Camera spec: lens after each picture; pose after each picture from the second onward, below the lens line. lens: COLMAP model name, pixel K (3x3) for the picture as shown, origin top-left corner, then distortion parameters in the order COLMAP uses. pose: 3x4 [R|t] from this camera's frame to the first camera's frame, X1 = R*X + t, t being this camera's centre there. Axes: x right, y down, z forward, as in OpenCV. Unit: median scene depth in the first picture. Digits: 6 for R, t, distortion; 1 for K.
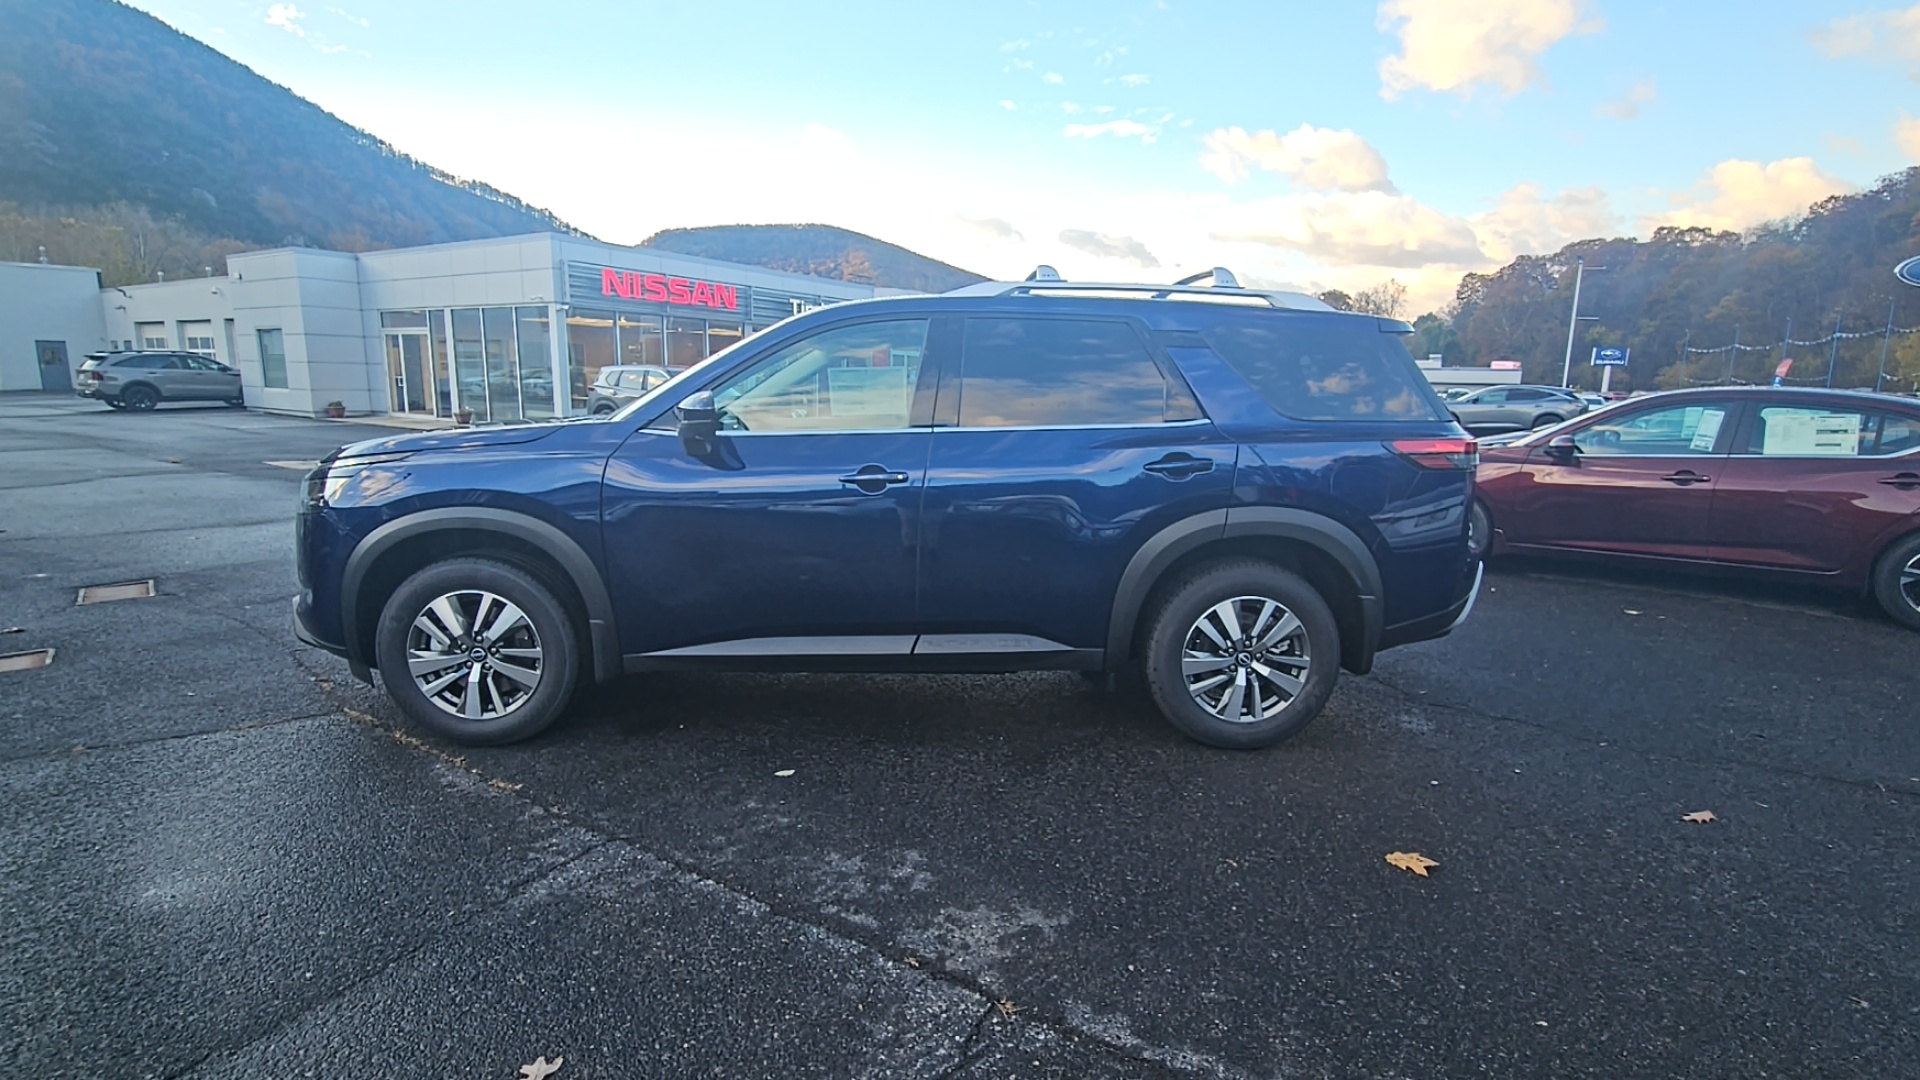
lens RADIAL K [[859.4, 0, 956.9], [0, 859.4, 537.6], [0, 0, 1]] dist [0.011479, -0.008580]
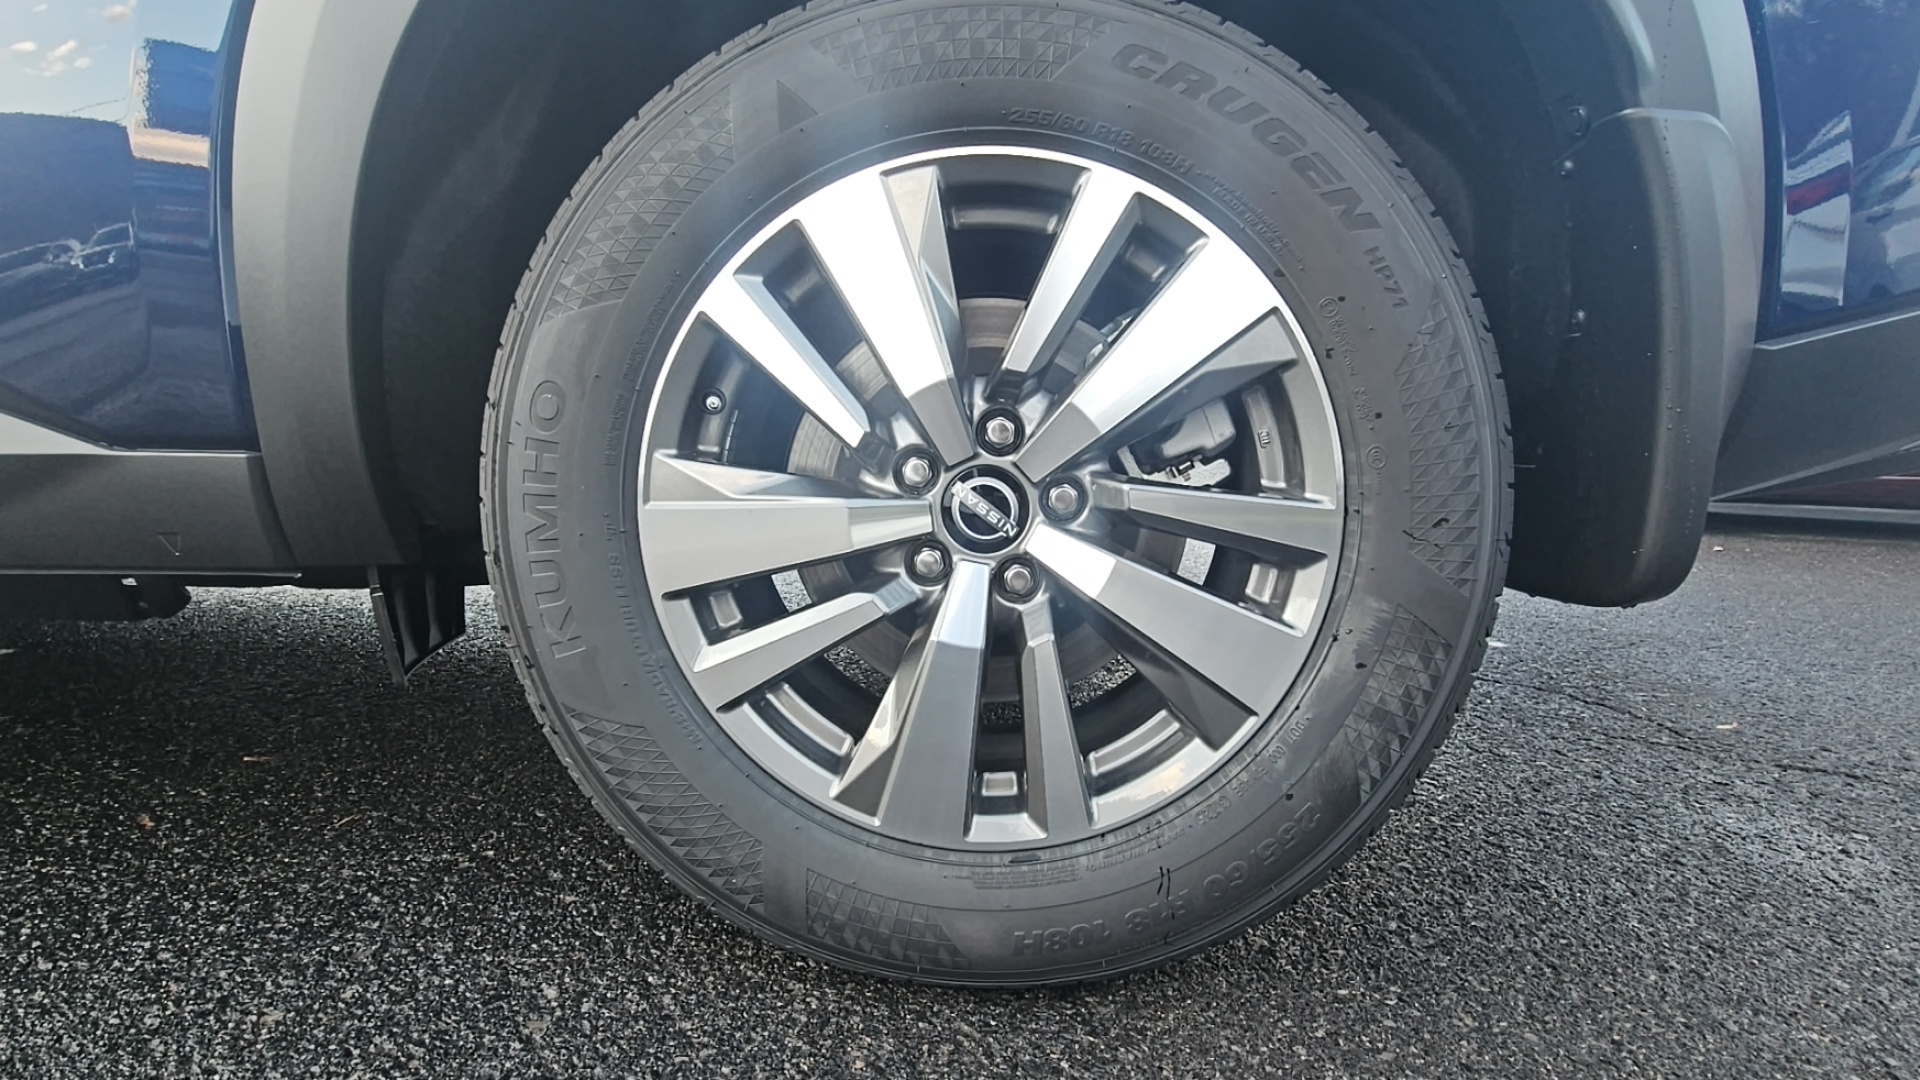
lens RADIAL K [[850.9, 0, 956.6], [0, 850.9, 544.7], [0, 0, 1]] dist [0.011686, -0.007268]
pose [[0.997929, -0.006485, -0.064003, 0.339748], [0.003077, 0.998579, -0.053204, 0.158611], [0.064257, 0.052897, 0.996530, 0.813101]]
